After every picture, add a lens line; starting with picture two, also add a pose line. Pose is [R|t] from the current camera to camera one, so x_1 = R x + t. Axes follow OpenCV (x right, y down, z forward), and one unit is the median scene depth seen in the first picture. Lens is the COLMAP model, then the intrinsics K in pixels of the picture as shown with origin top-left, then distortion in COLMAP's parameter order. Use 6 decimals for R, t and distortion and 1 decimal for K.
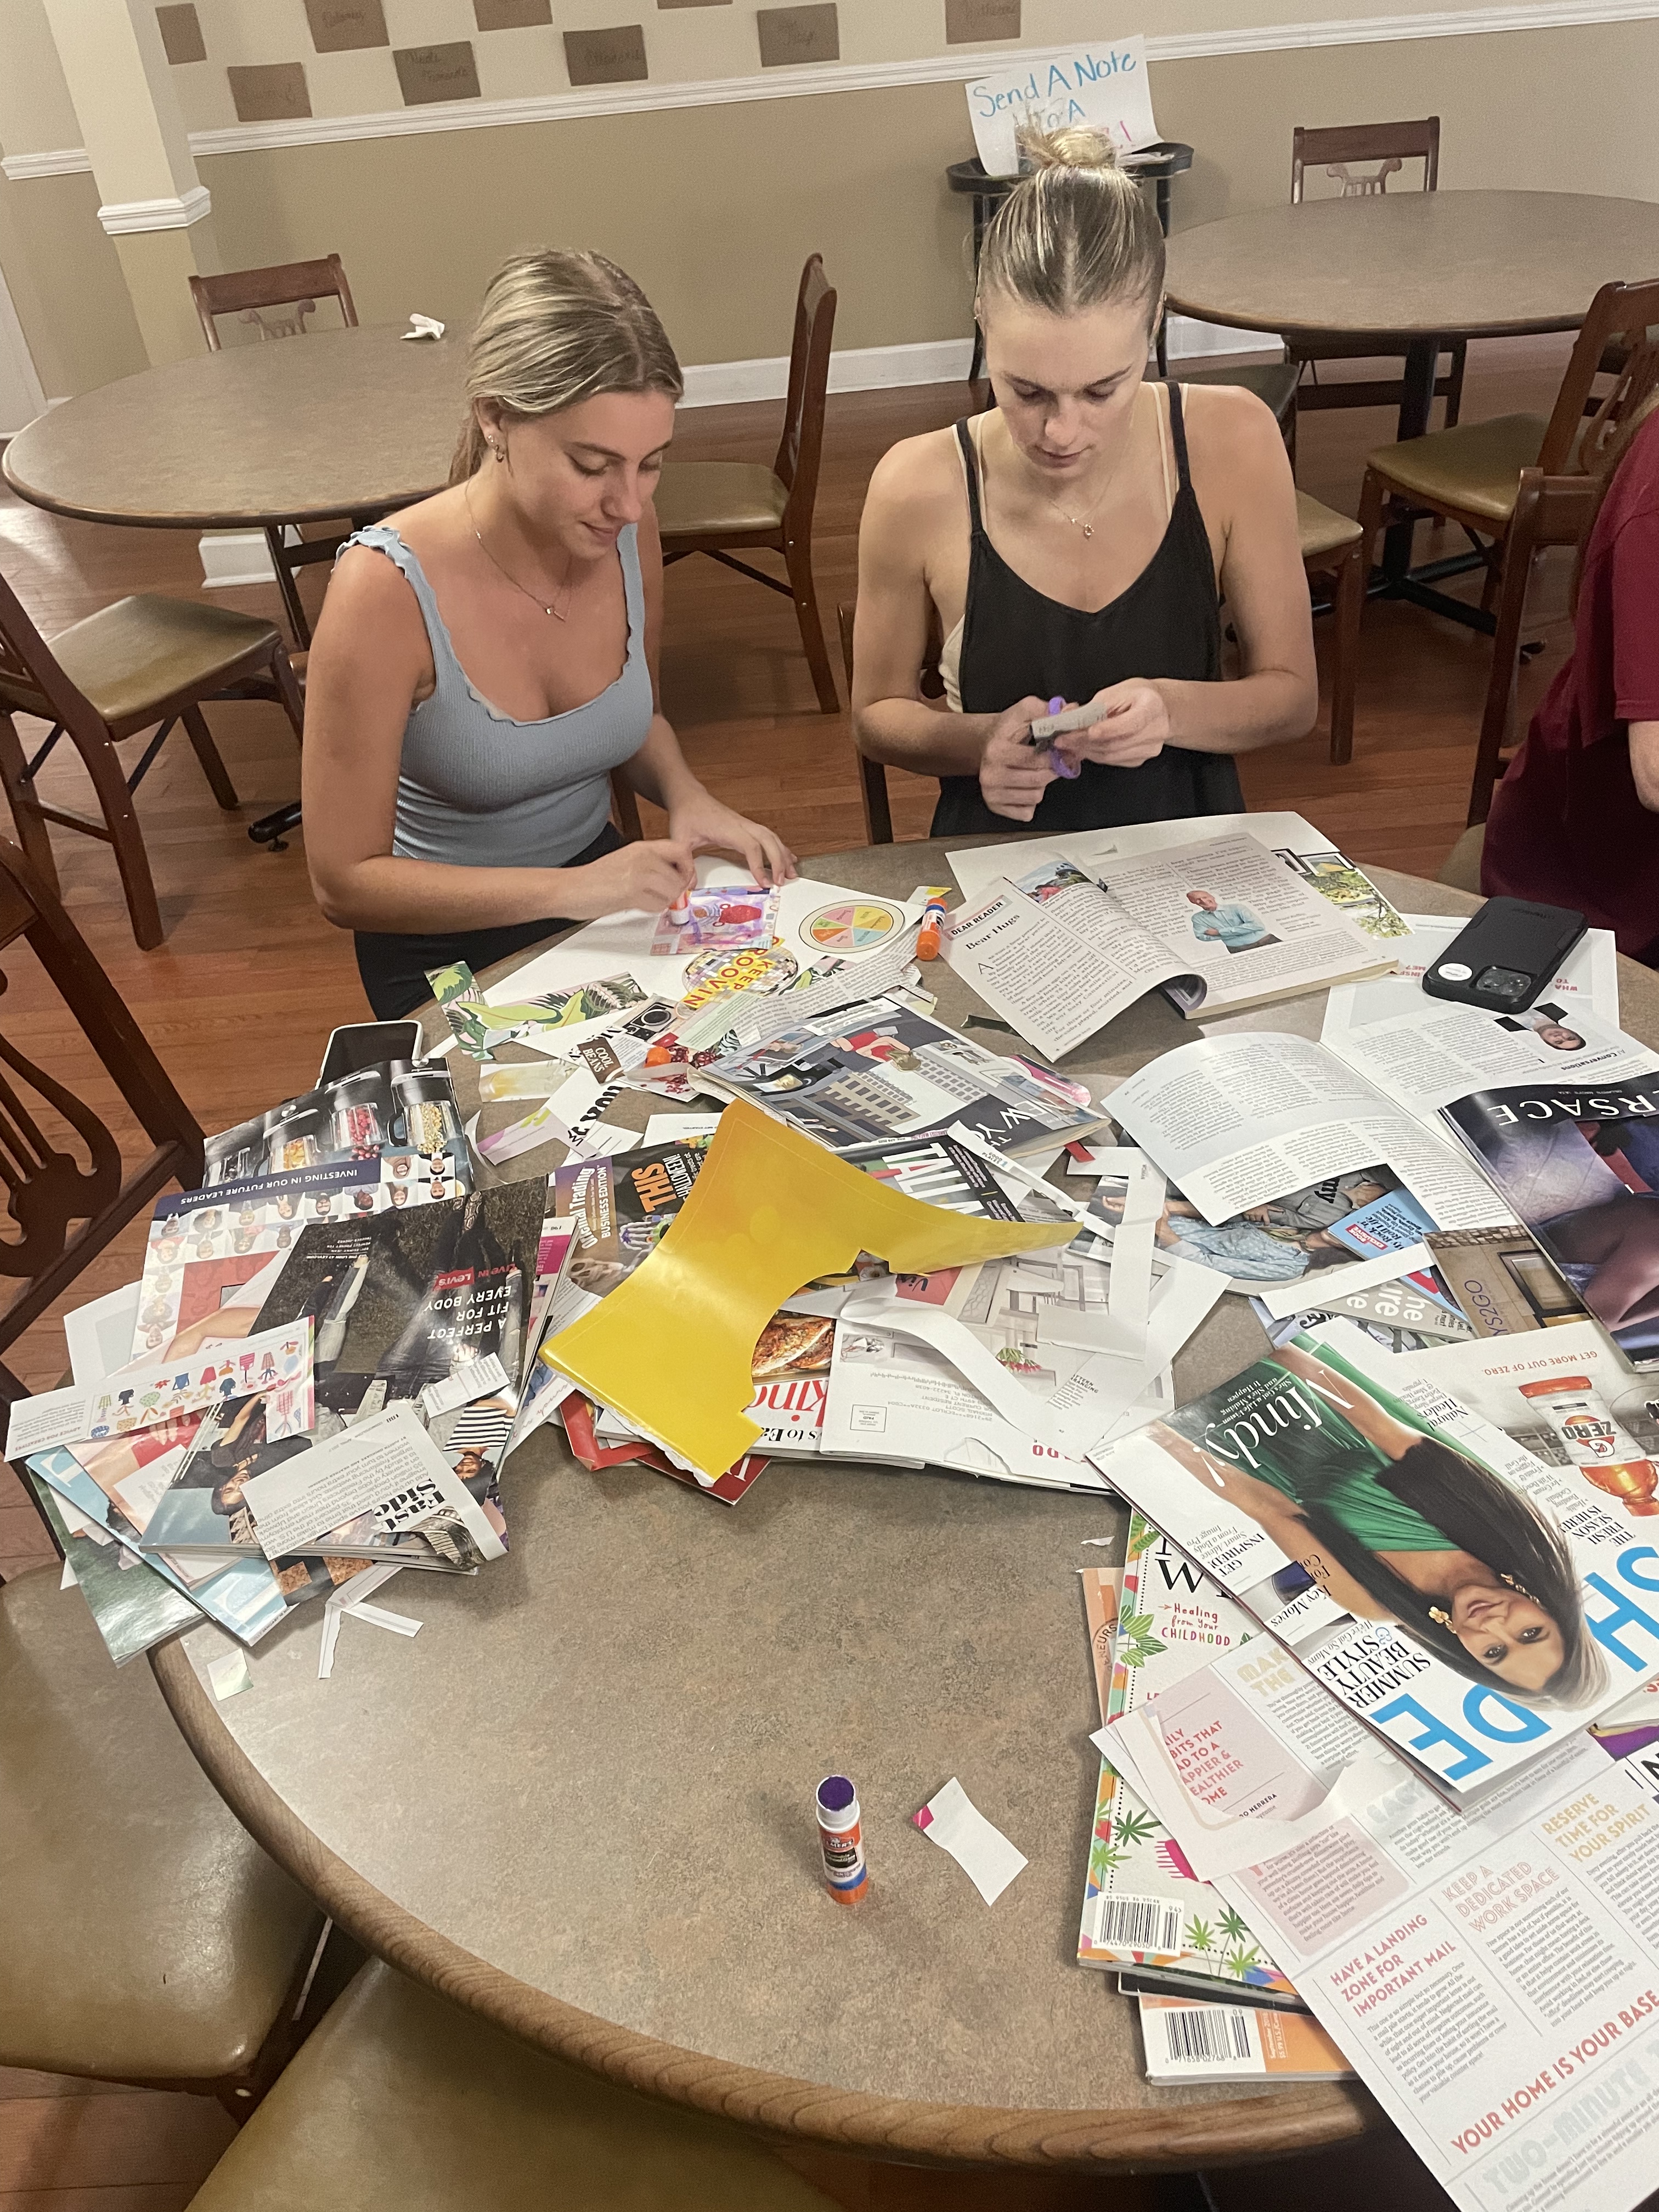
lens RADIAL K [[1643.6, 0, 829.5], [0, 1643.6, 1106.0], [0, 0, 1]] dist [0.080154, -0.099897]
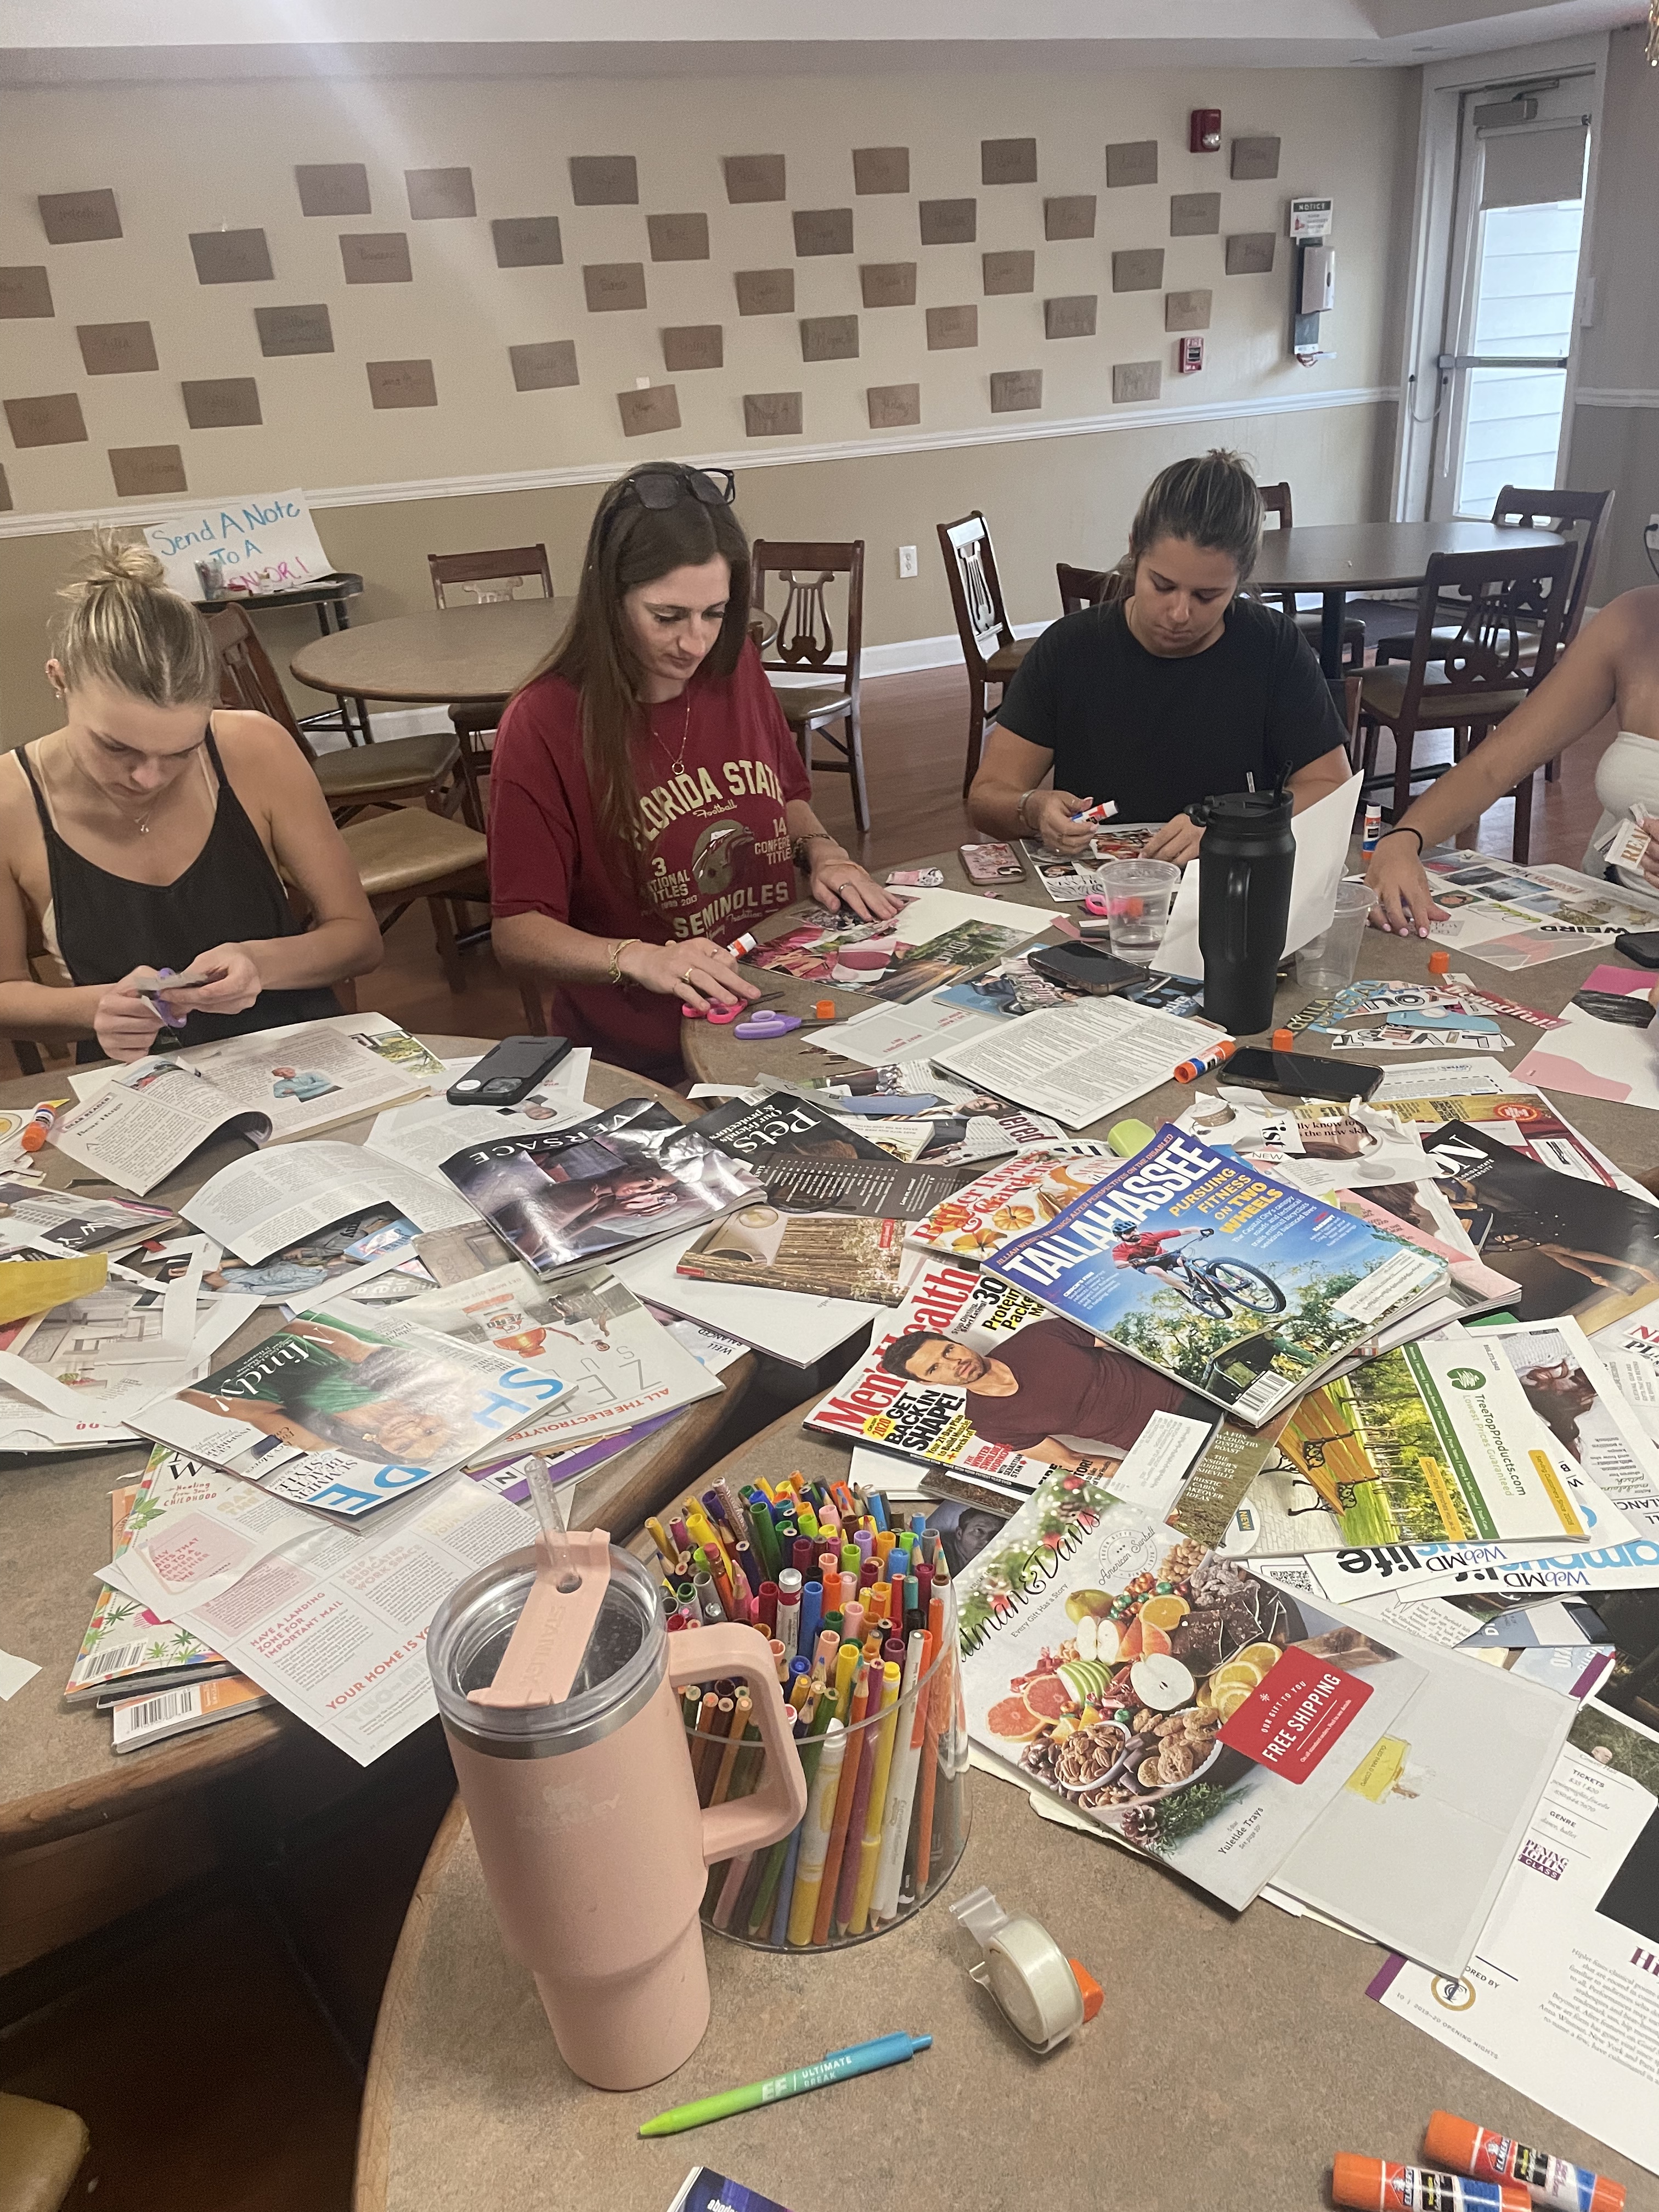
lens RADIAL K [[1643.6, 0, 829.5], [0, 1643.6, 1106.0], [0, 0, 1]] dist [0.080154, -0.099897]
pose [[0.919142, -0.148212, 0.364981, 0.194426], [0.224824, 0.958173, -0.177086, 0.285287], [-0.323468, 0.244824, 0.914018, -0.357307]]
